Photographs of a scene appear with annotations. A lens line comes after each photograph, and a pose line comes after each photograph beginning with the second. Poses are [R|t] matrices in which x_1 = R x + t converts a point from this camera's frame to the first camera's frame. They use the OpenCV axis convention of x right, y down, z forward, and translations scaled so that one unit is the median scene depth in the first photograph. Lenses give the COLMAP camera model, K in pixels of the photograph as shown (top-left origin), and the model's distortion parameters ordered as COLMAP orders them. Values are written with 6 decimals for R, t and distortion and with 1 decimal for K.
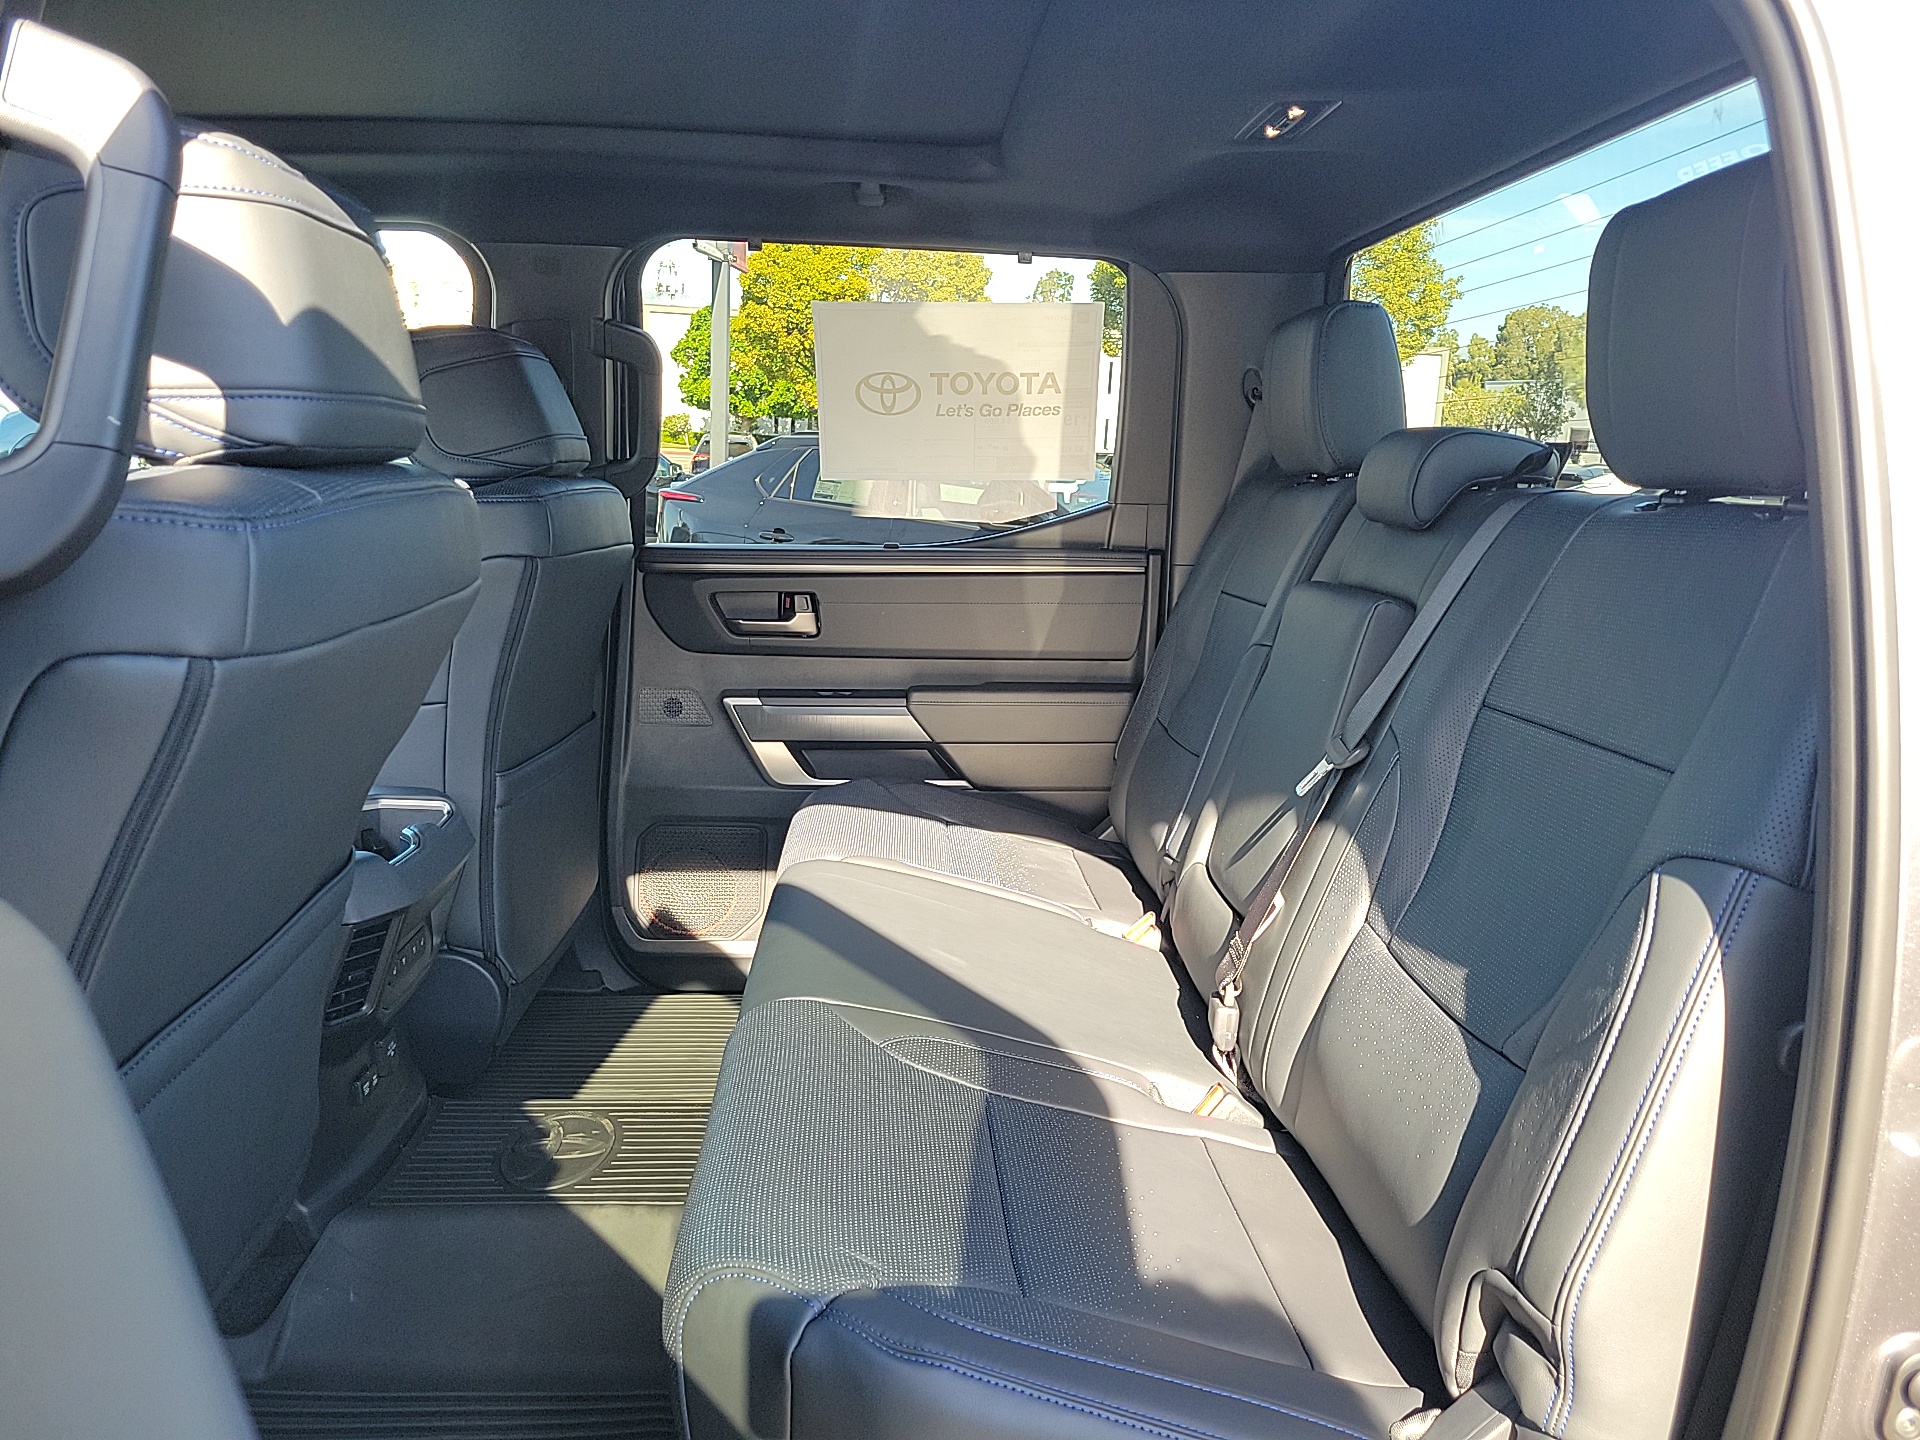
lens RADIAL K [[1431.9, 0, 960.6], [0, 1431.9, 712.1], [0, 0, 1]] dist [0.036742, -0.007709]
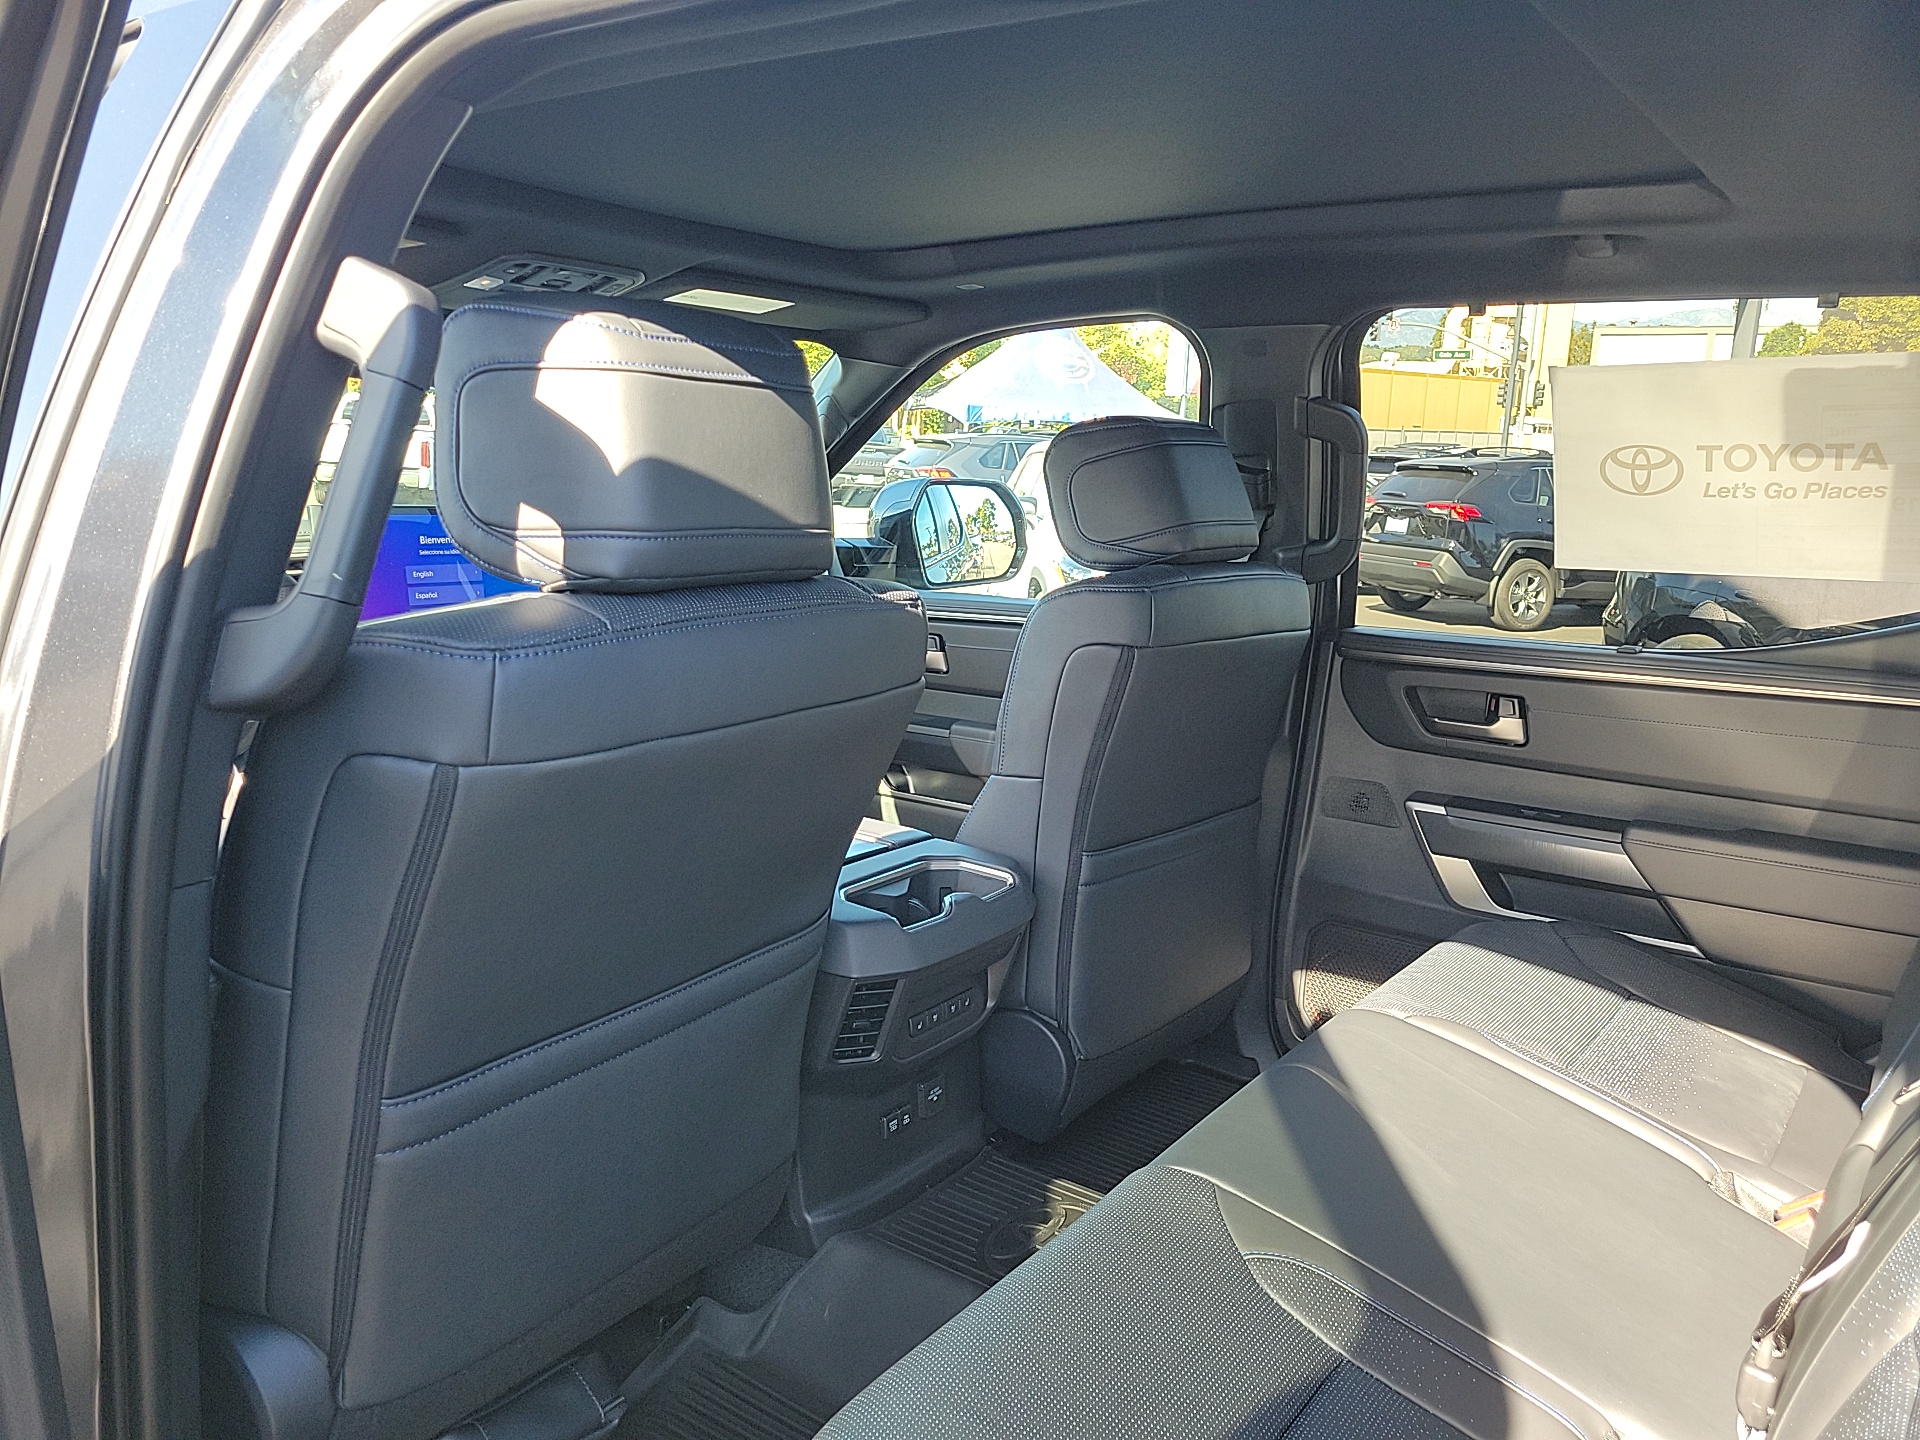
lens RADIAL K [[1431.9, 0, 960.6], [0, 1431.9, 712.1], [0, 0, 1]] dist [0.036742, -0.007709]
pose [[0.783971, 0.107206, -0.611470, 0.210601], [-0.121635, 0.992411, 0.018046, -0.061137], [0.608765, 0.060229, 0.791061, 0.126101]]
